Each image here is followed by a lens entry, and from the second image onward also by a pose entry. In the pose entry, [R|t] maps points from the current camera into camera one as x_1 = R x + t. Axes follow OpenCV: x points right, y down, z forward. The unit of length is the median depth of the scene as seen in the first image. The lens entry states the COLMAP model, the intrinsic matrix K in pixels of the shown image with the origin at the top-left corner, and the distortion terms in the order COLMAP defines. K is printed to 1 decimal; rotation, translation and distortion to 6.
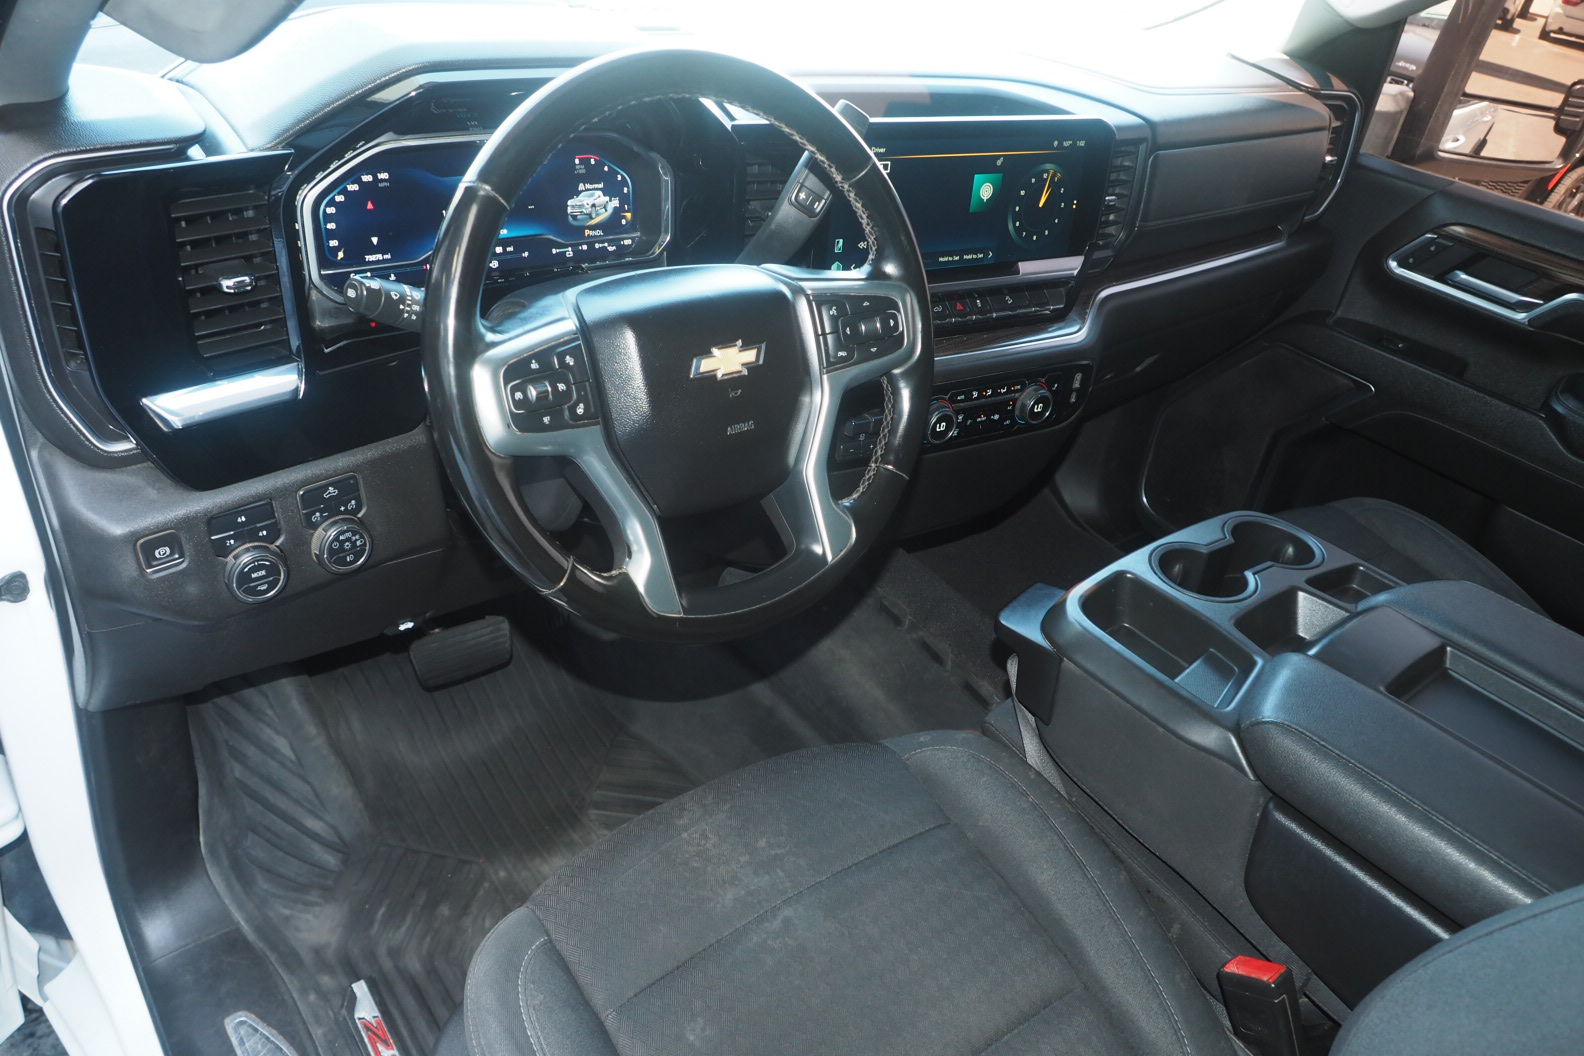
lens RADIAL K [[1109.3, 0, 792.0], [0, 1109.3, 528.0], [0, 0, 1]] dist [-0.039665, 0.018858]
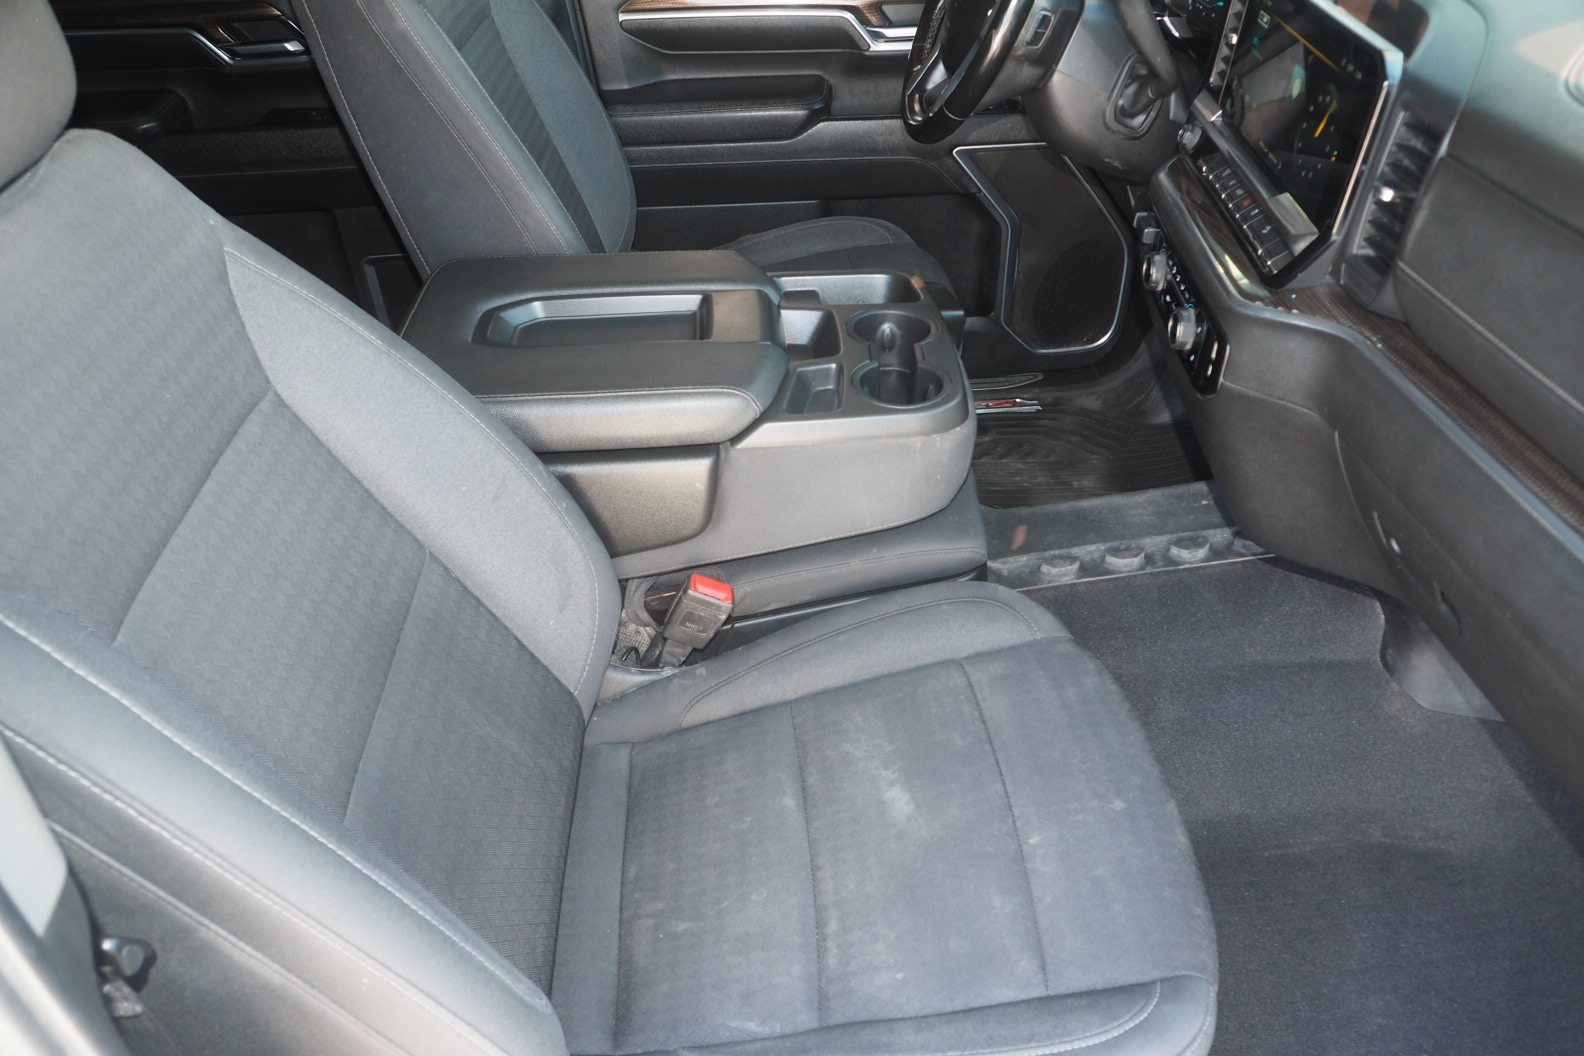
lens RADIAL K [[1109.3, 0, 792.0], [0, 1109.3, 528.0], [0, 0, 1]] dist [-0.039665, 0.018858]
pose [[-0.574037, 0.411056, -0.708177, 1.341648], [-0.475788, 0.536438, 0.697037, -0.605379], [0.666414, 0.737067, -0.112360, 1.220003]]
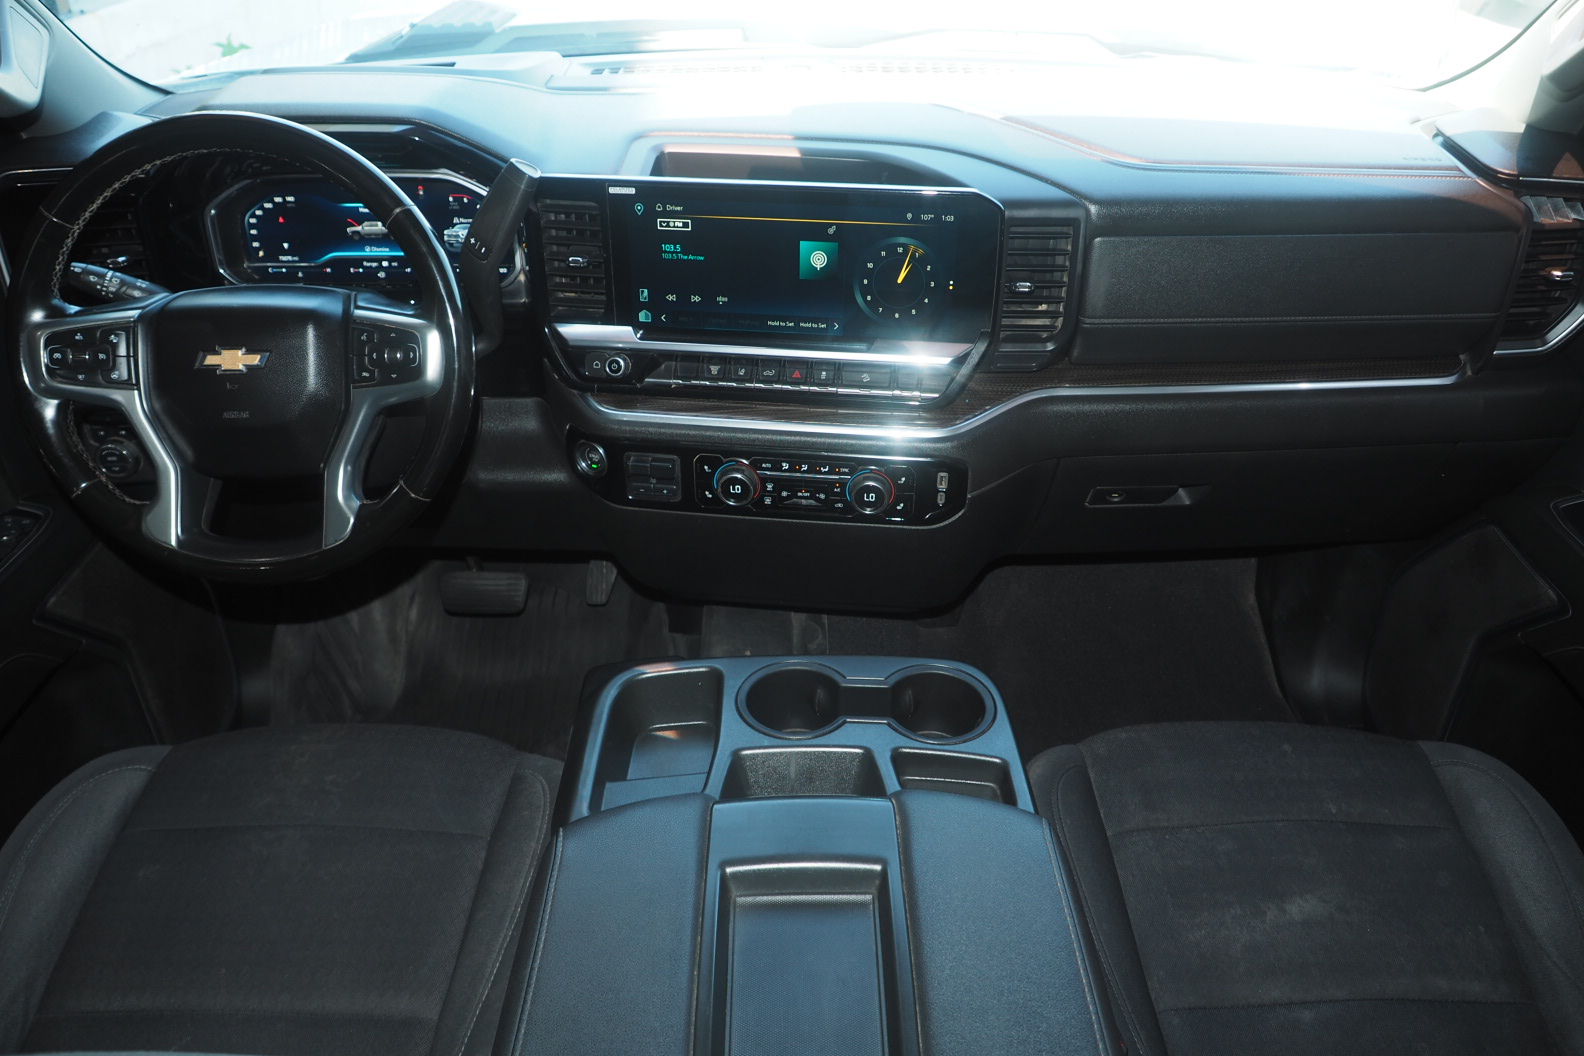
lens RADIAL K [[1121.9, 0, 792.0], [0, 1121.9, 528.0], [0, 0, 1]] dist [-0.026060, 0.000301]
pose [[0.782647, 0.236289, -0.575874, 0.862514], [-0.256849, 0.965308, 0.047006, -0.134249], [0.567002, 0.111123, 0.816186, 0.246826]]
